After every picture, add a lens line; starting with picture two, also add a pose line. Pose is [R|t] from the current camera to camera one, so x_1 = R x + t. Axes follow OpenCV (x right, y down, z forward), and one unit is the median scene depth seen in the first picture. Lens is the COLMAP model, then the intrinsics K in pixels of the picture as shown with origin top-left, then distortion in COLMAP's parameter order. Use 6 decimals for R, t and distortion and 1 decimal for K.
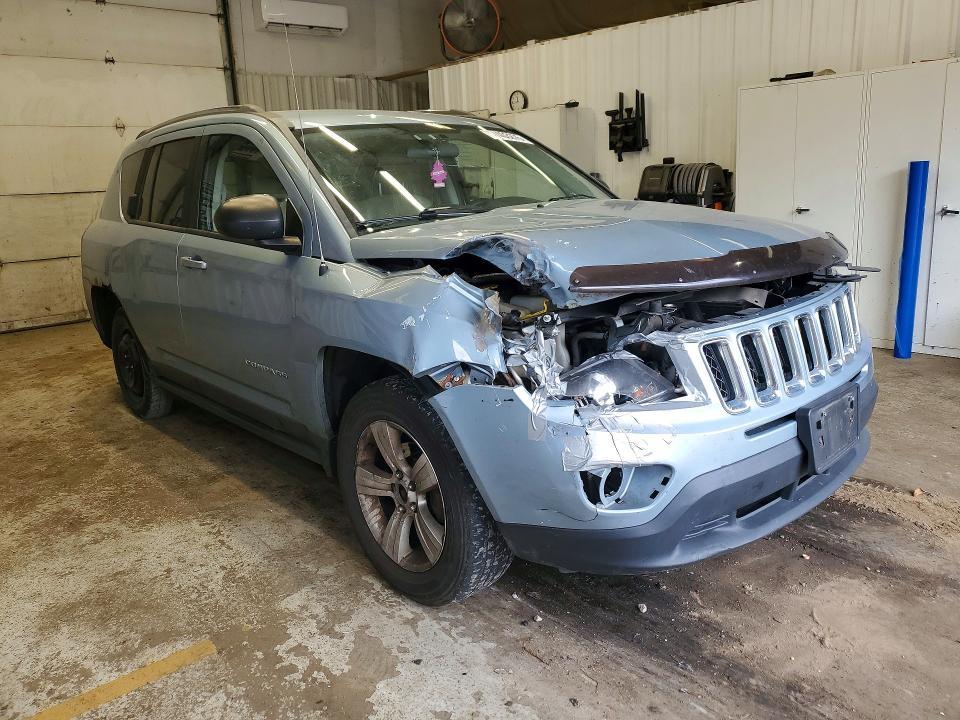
lens RADIAL K [[777.7, 0, 486.2], [0, 777.7, 357.8], [0, 0, 1]] dist [-0.004209, 0.027457]
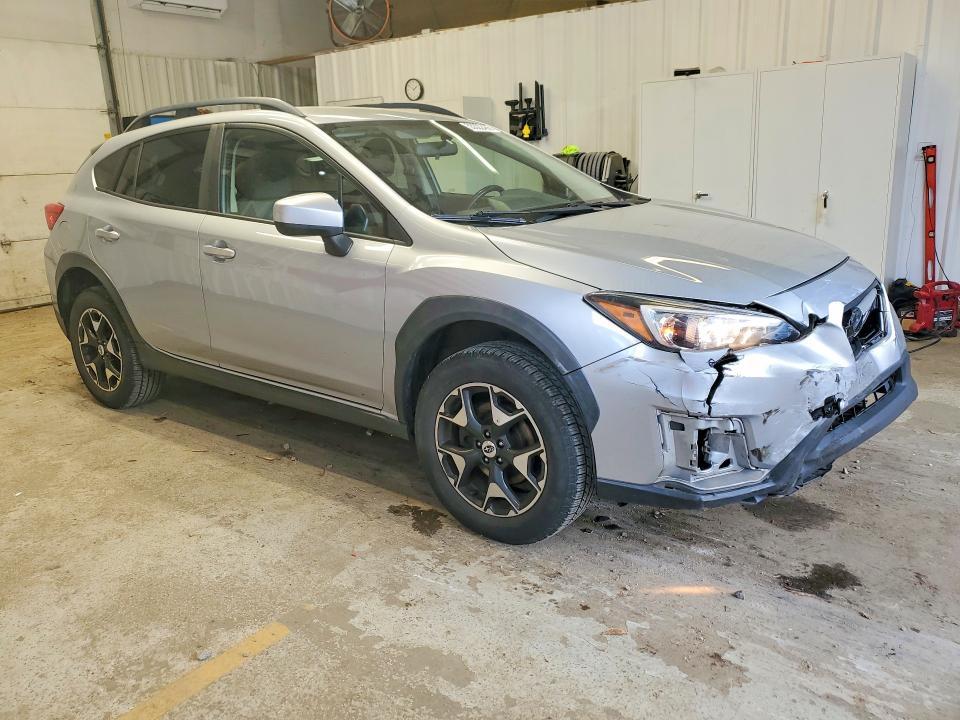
lens RADIAL K [[777.7, 0, 478.7], [0, 777.7, 353.8], [0, 0, 1]] dist [-0.004209, 0.027457]
pose [[0.980570, -0.041886, 0.191648, -0.253878], [0.040595, 0.999119, 0.010660, 0.017577], [-0.191926, -0.002672, 0.981406, -0.024908]]
